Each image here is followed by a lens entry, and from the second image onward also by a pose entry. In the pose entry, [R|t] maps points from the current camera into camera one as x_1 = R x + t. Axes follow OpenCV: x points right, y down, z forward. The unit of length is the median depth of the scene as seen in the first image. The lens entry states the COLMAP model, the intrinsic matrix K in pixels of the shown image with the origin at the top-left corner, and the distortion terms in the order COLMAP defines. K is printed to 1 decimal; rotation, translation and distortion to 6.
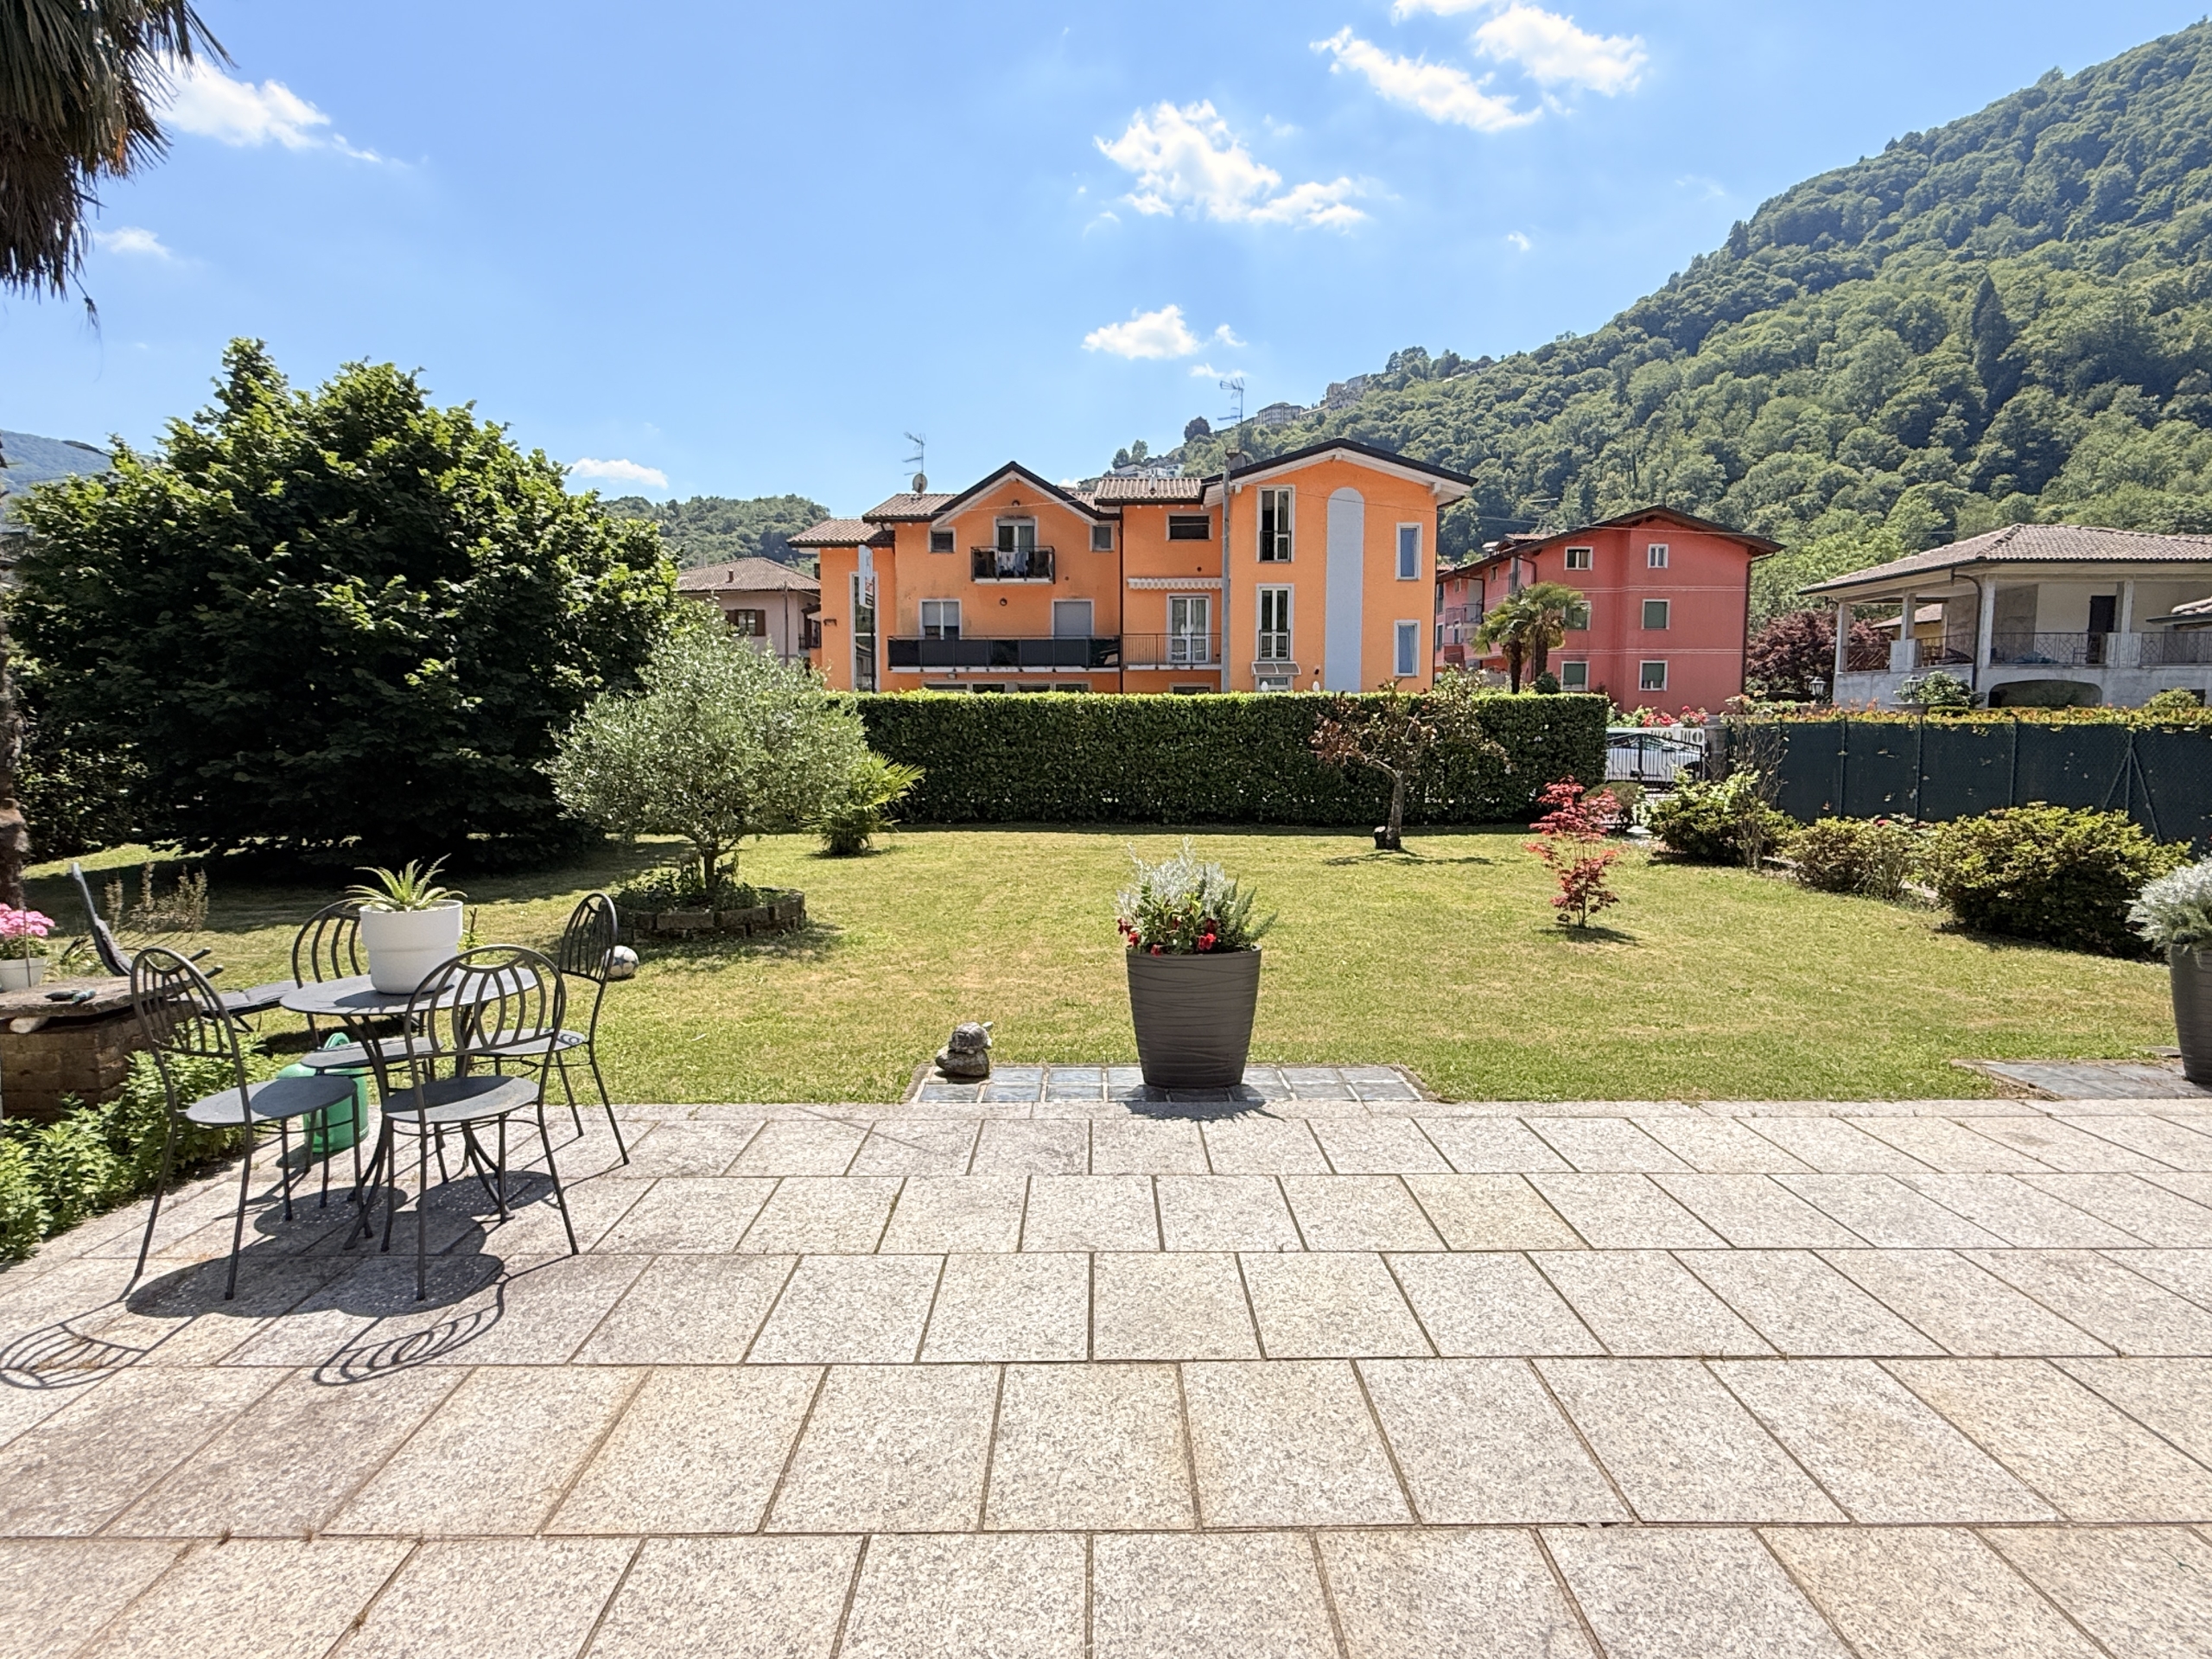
lens RADIAL K [[1232.4, 0, 1099.8], [0, 1232.4, 826.7], [0, 0, 1]] dist [0.002233, -0.000731]
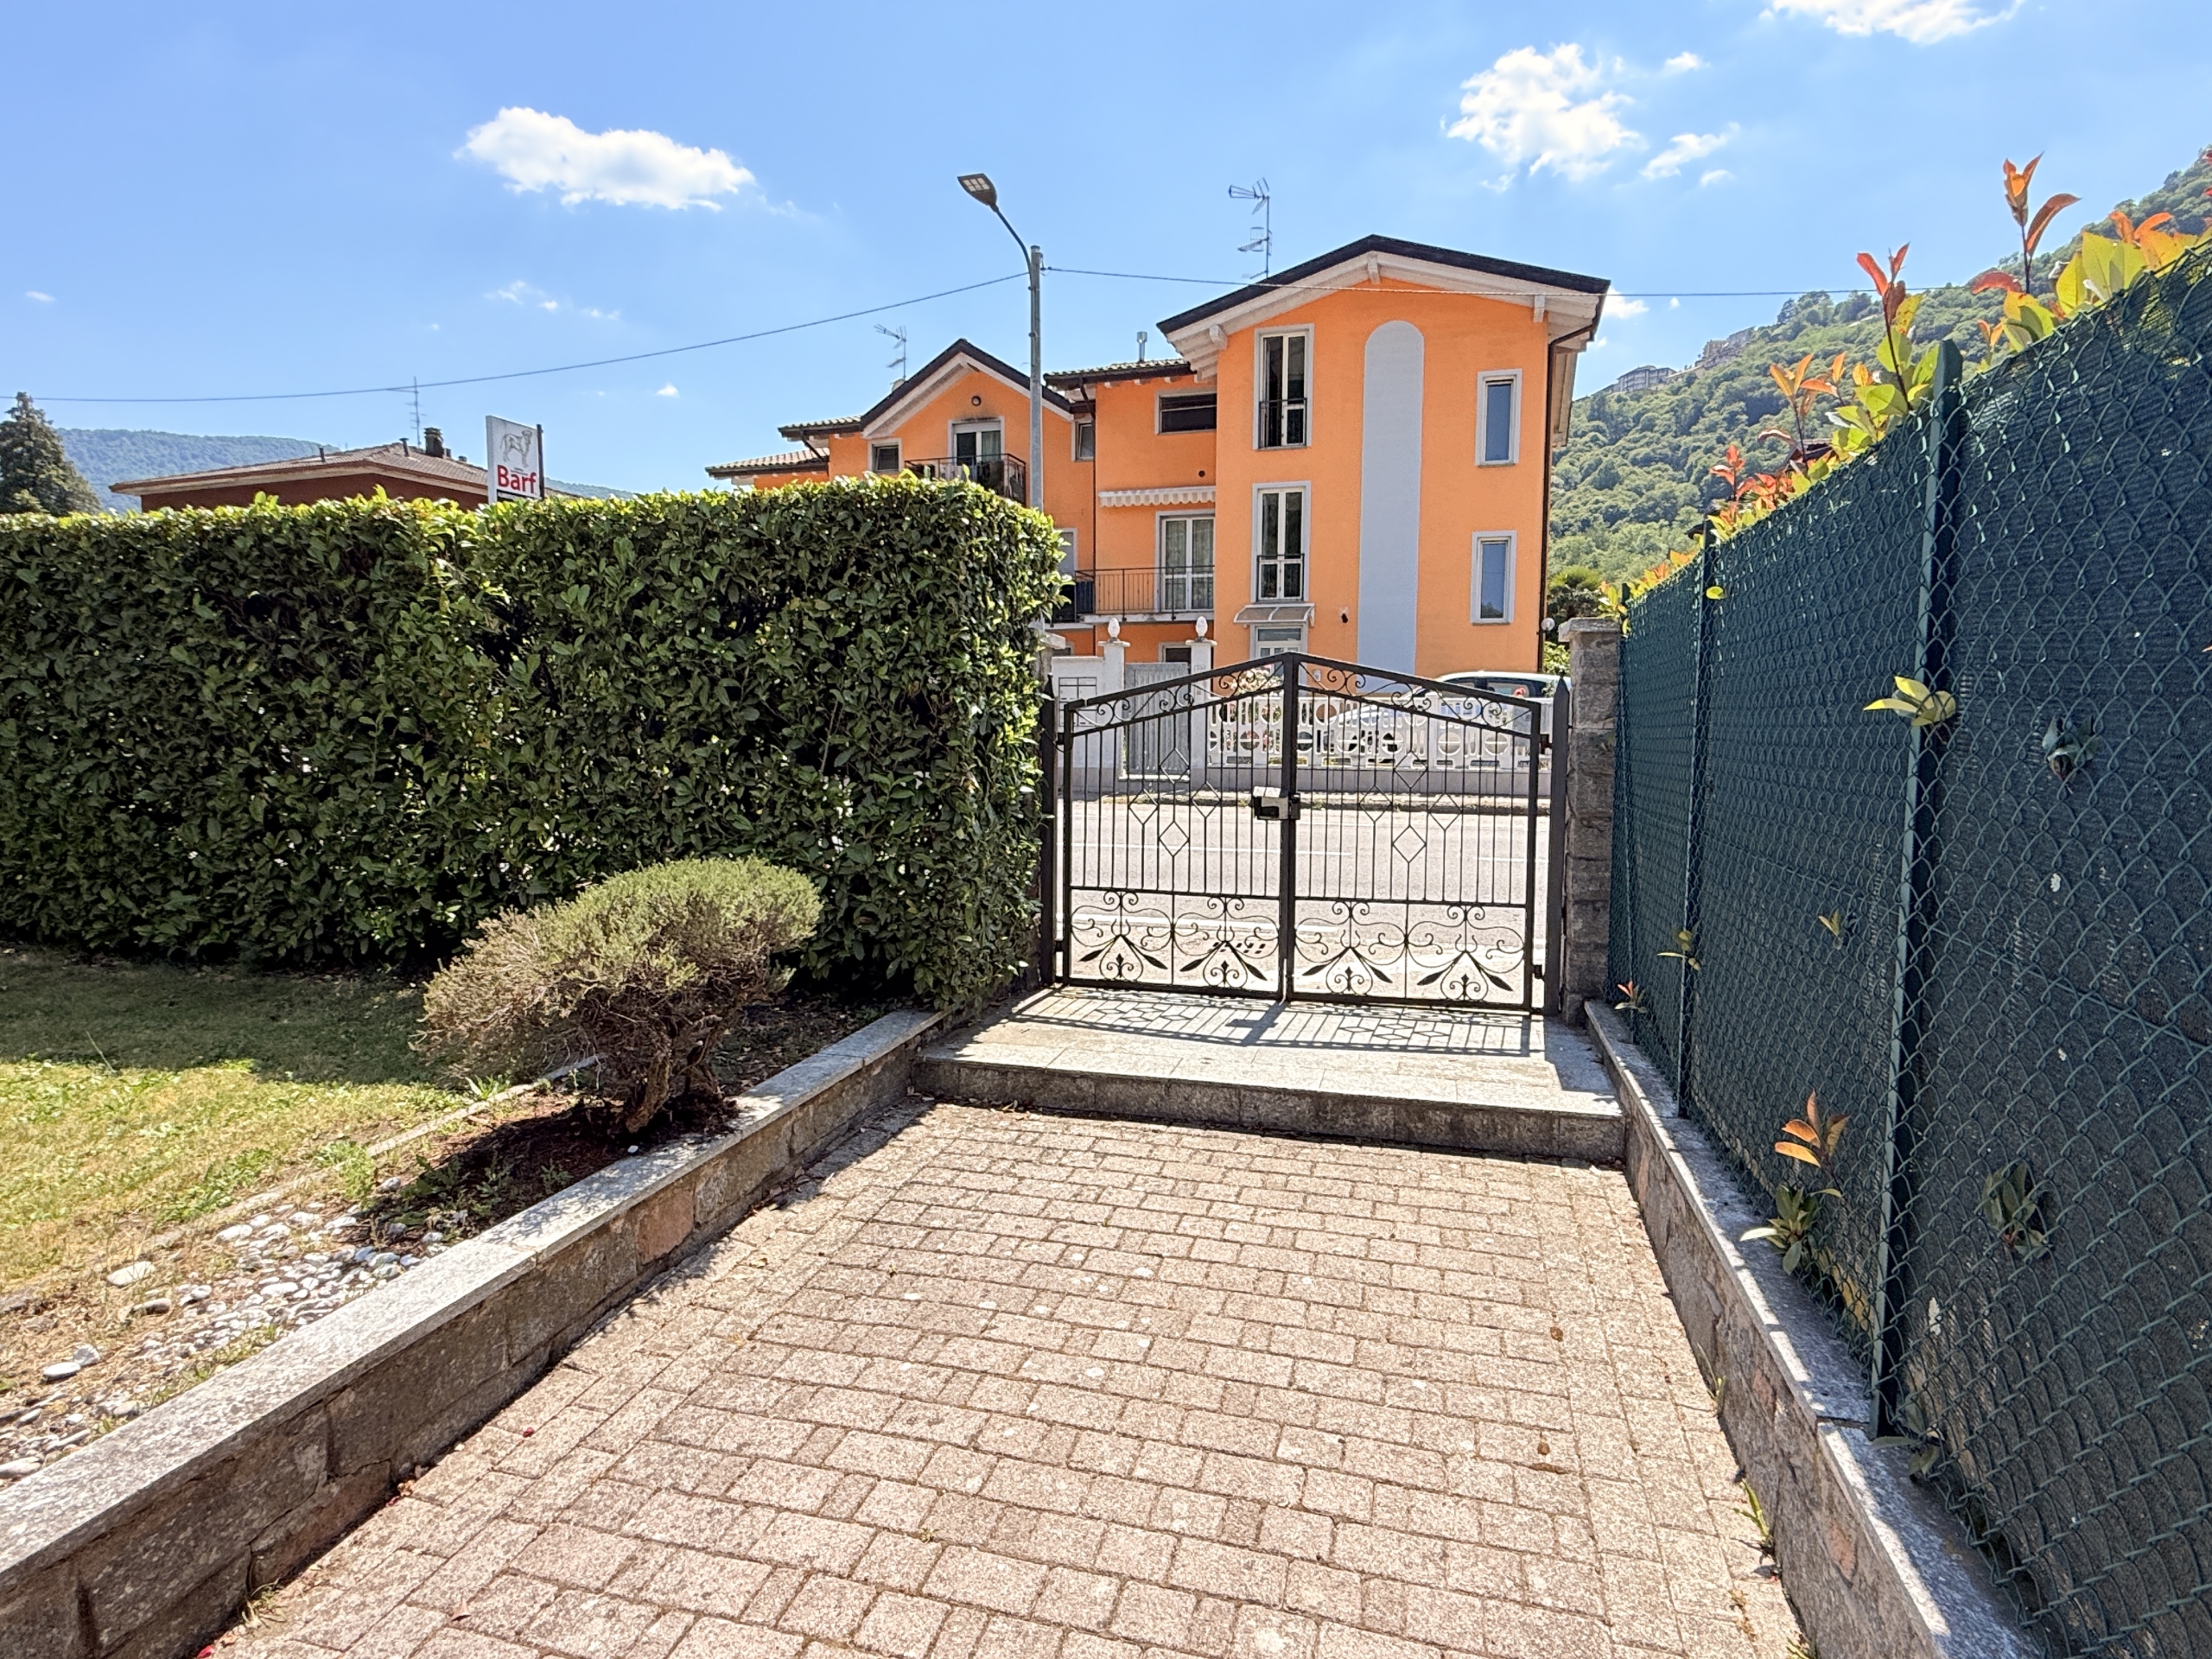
lens RADIAL K [[1232.4, 0, 1099.8], [0, 1232.4, 826.7], [0, 0, 1]] dist [0.002233, -0.000731]
pose [[0.962664, 0.027799, -0.269268, 0.091155], [-0.027173, 0.999612, 0.006053, -0.007614], [0.269332, 0.001490, 0.963046, 0.142113]]
